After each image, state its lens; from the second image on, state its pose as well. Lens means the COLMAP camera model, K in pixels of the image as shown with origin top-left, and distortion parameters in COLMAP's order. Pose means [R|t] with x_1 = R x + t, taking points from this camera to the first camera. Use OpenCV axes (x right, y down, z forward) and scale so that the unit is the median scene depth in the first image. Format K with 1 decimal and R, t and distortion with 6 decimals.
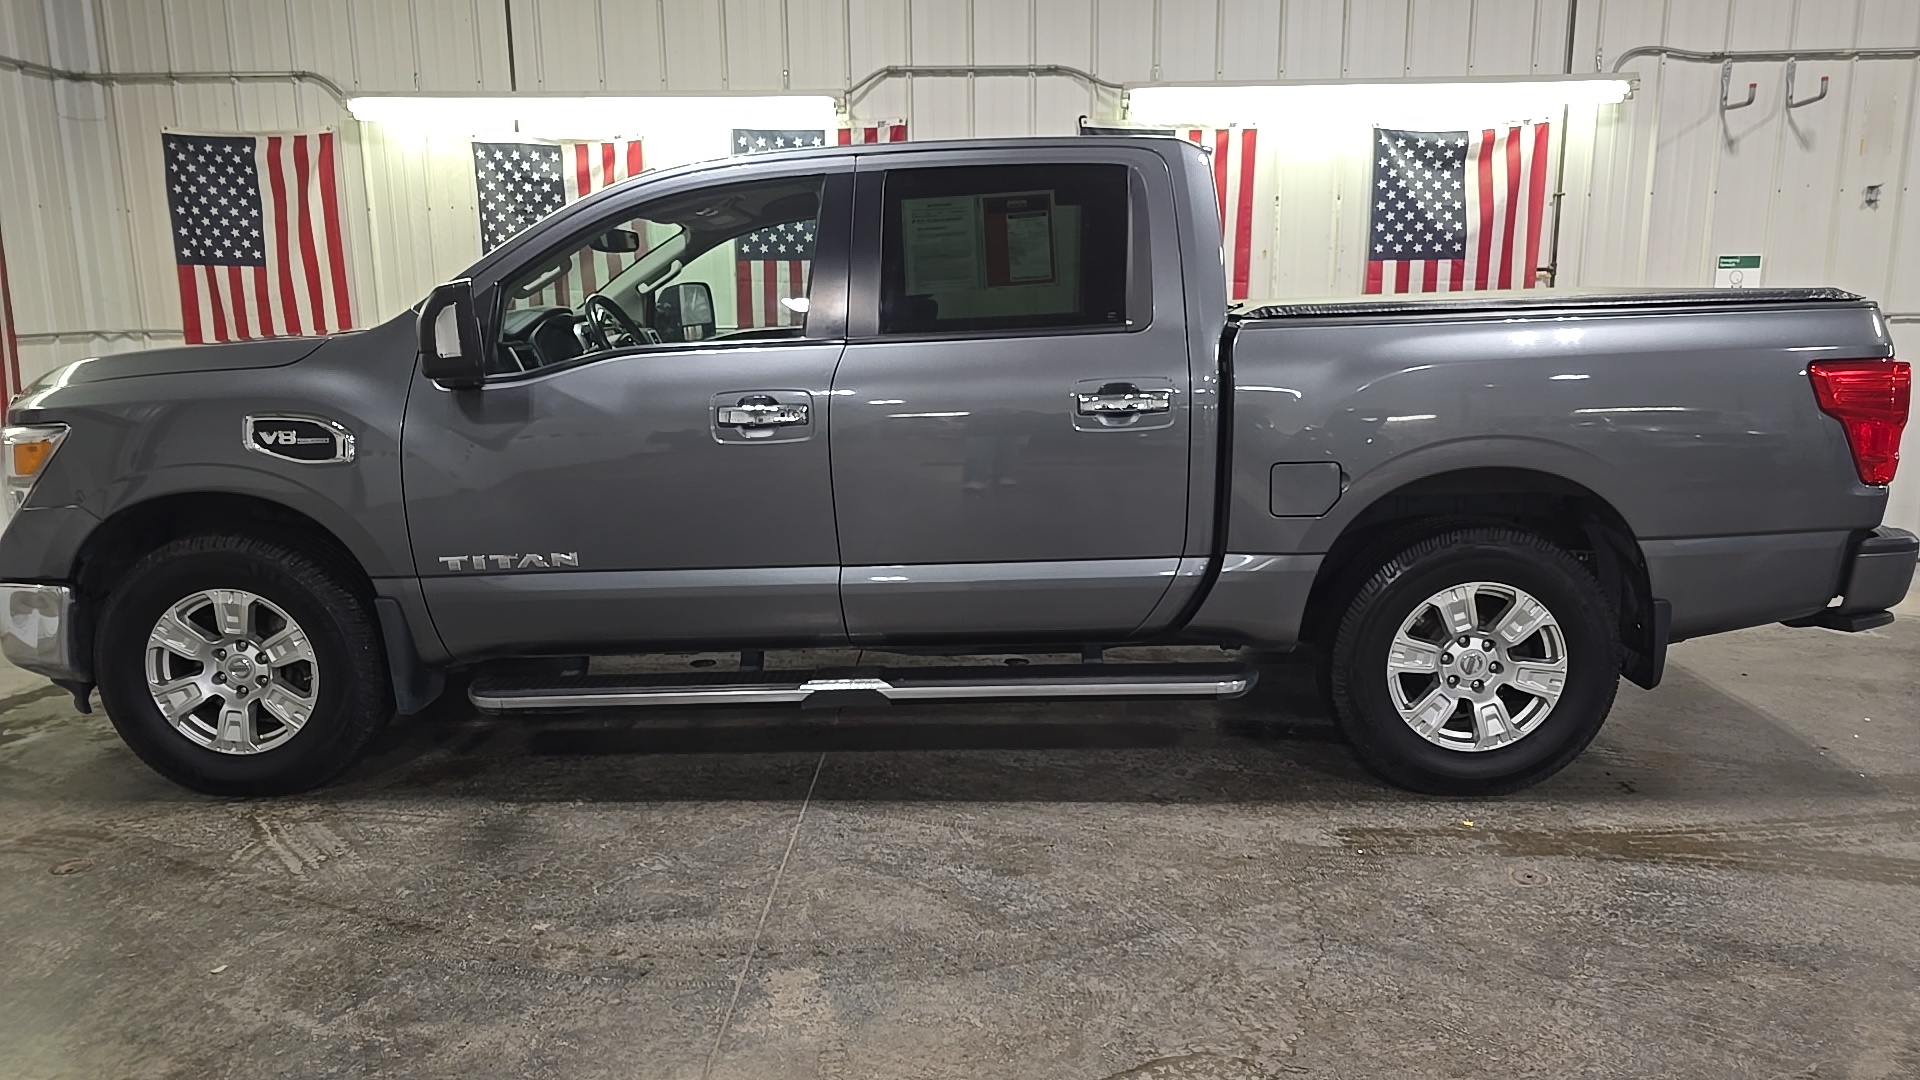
lens RADIAL K [[1285.7, 0, 966.6], [0, 1285.7, 548.6], [0, 0, 1]] dist [0.057948, -0.056827]
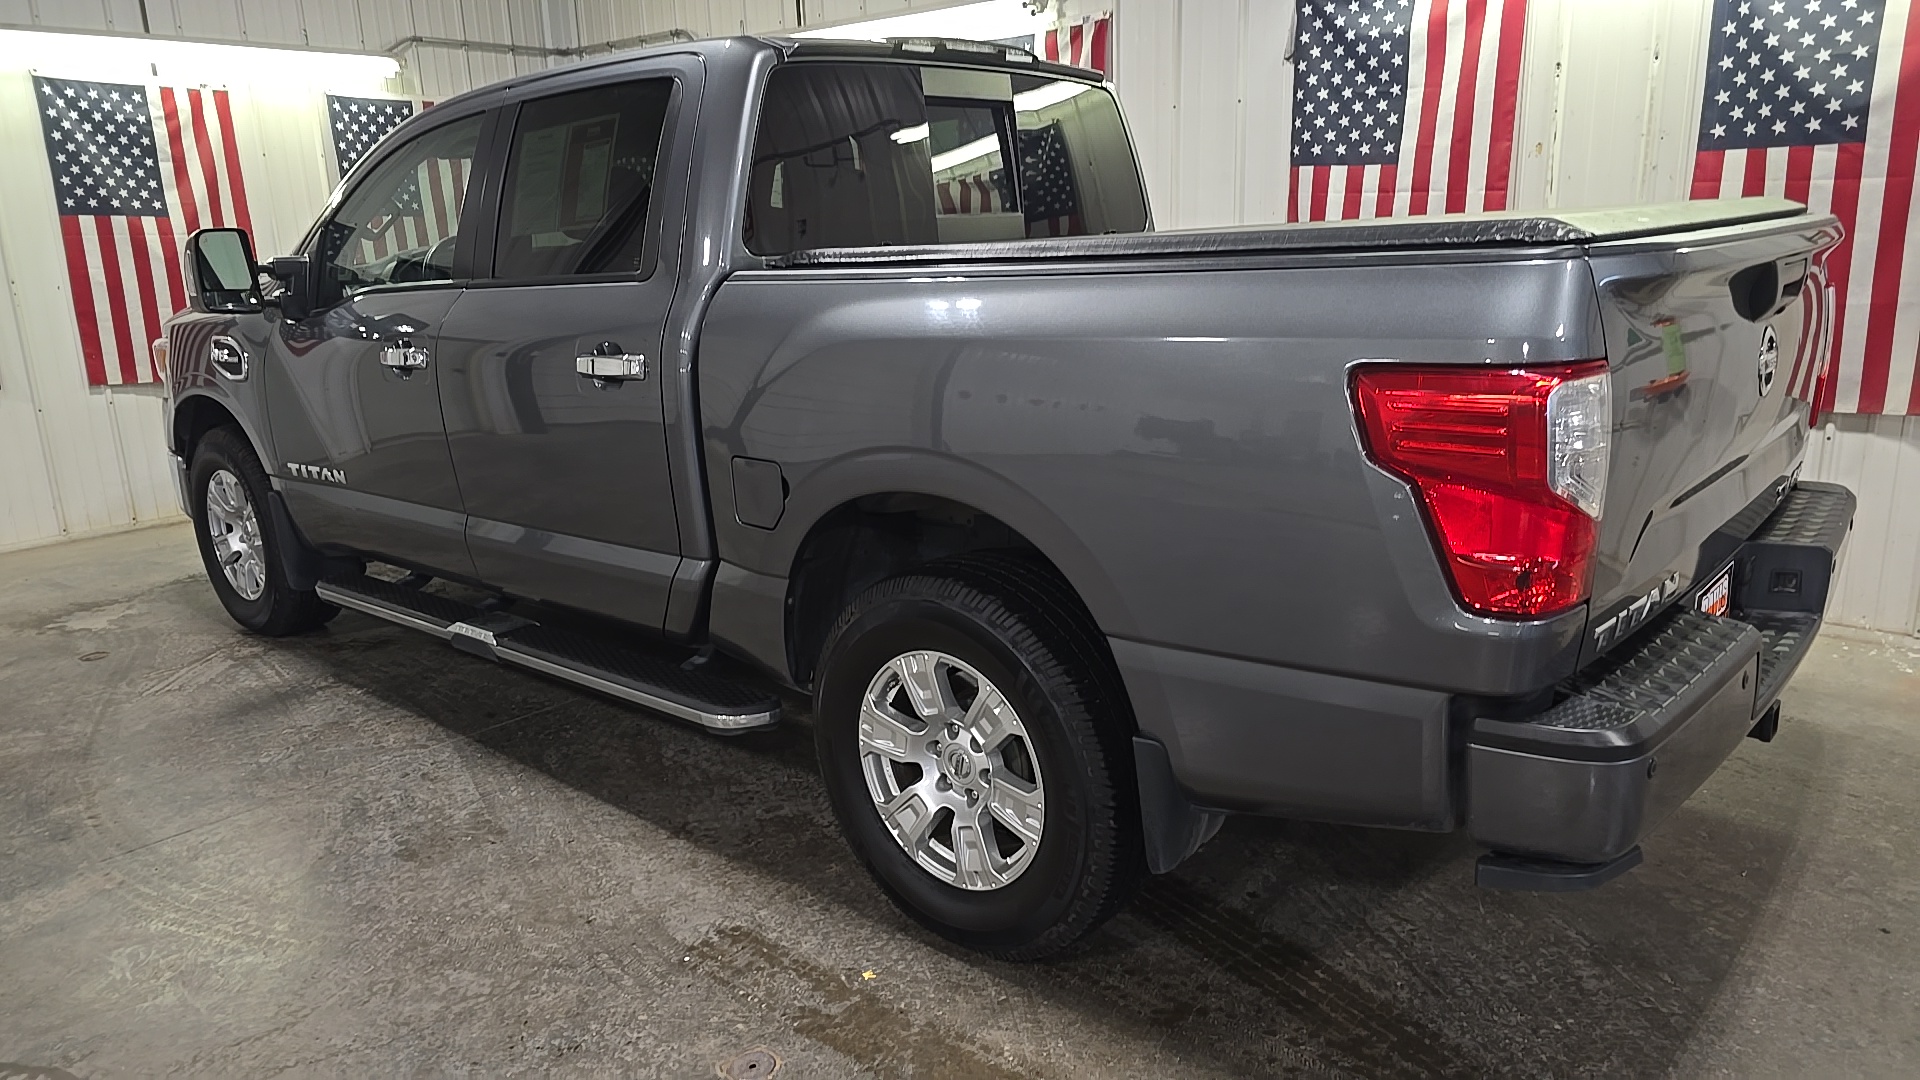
lens RADIAL K [[1277.4, 0, 974.5], [0, 1277.4, 548.9], [0, 0, 1]] dist [0.059444, -0.050860]
pose [[0.772630, 0.144081, -0.618291, 0.636803], [-0.099427, 0.989350, 0.106304, -0.080843], [0.627023, -0.020659, 0.778727, 0.363707]]
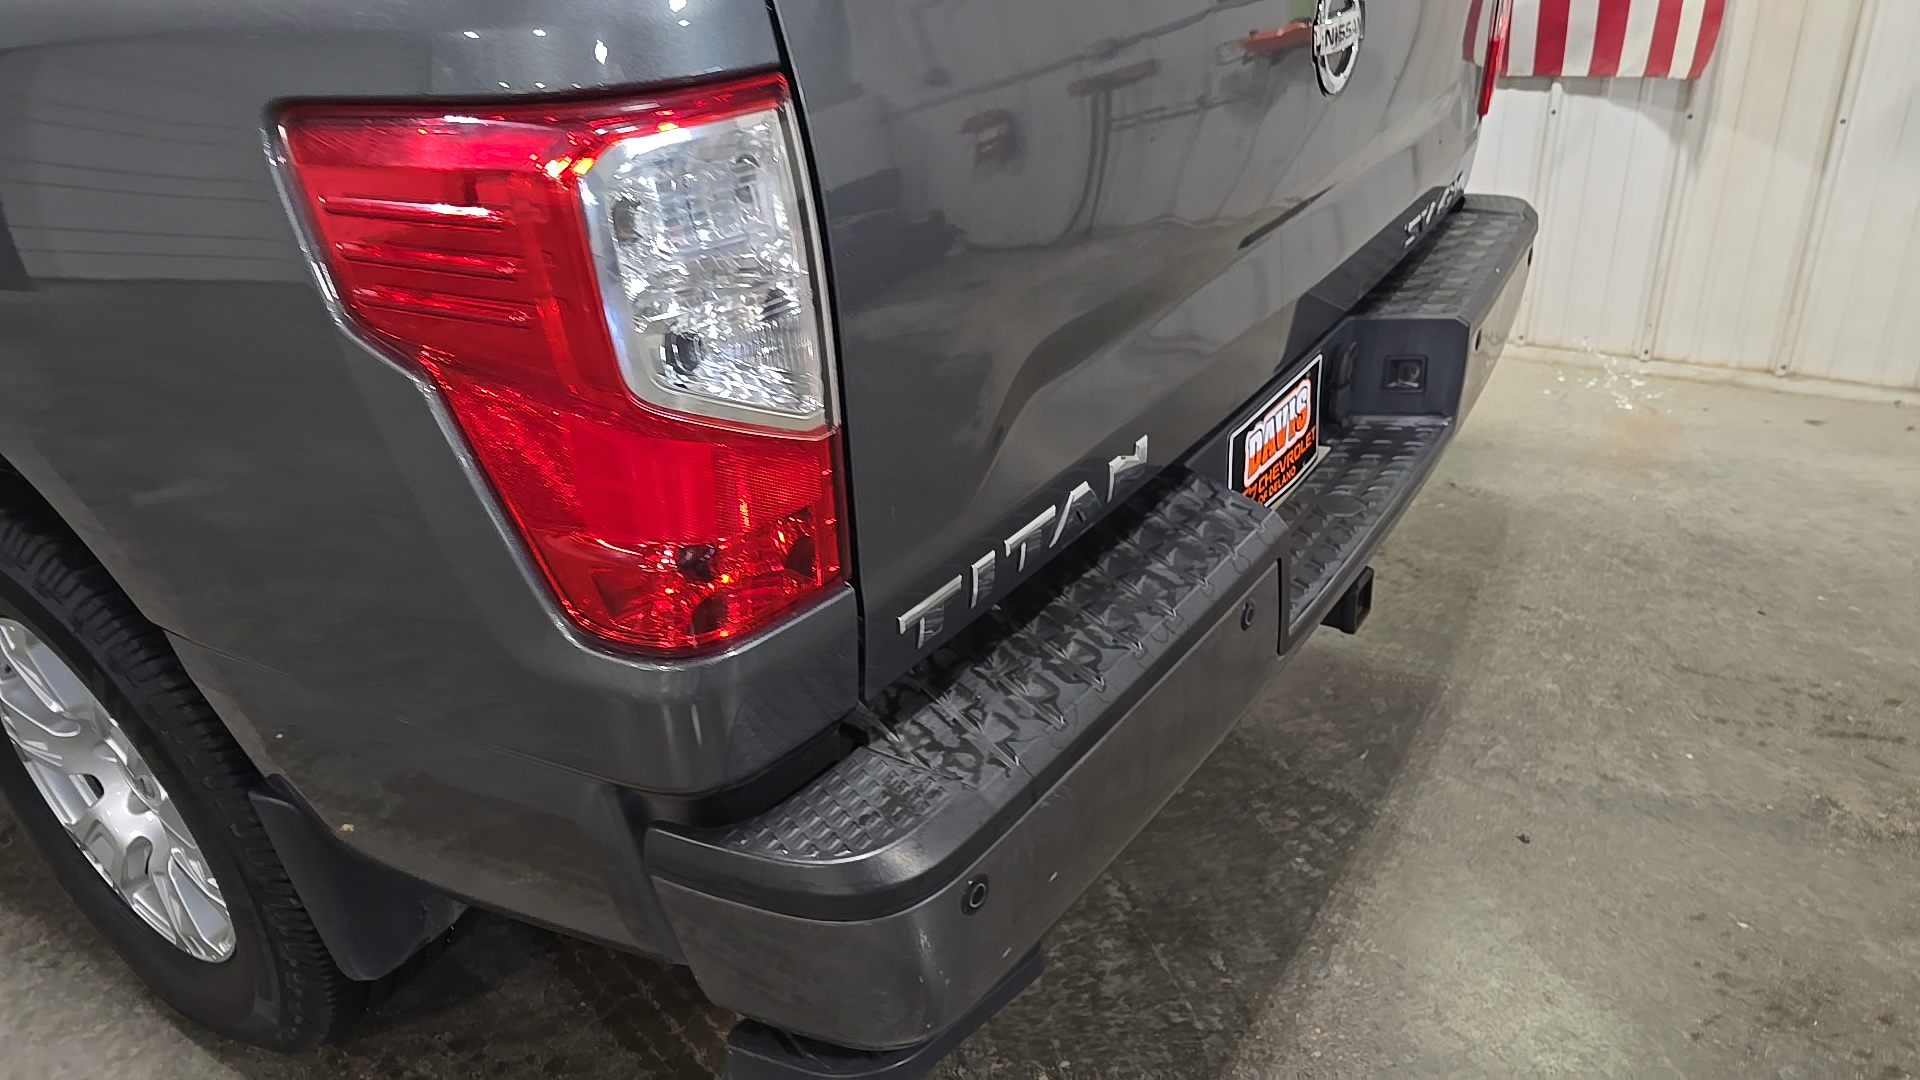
lens RADIAL K [[1285.7, 0, 966.6], [0, 1285.7, 548.6], [0, 0, 1]] dist [0.057948, -0.056827]
pose [[0.848042, 0.209104, -0.486929, 0.648496], [-0.044233, 0.943582, 0.328171, -0.111212], [0.528079, -0.256764, 0.809447, 0.634138]]
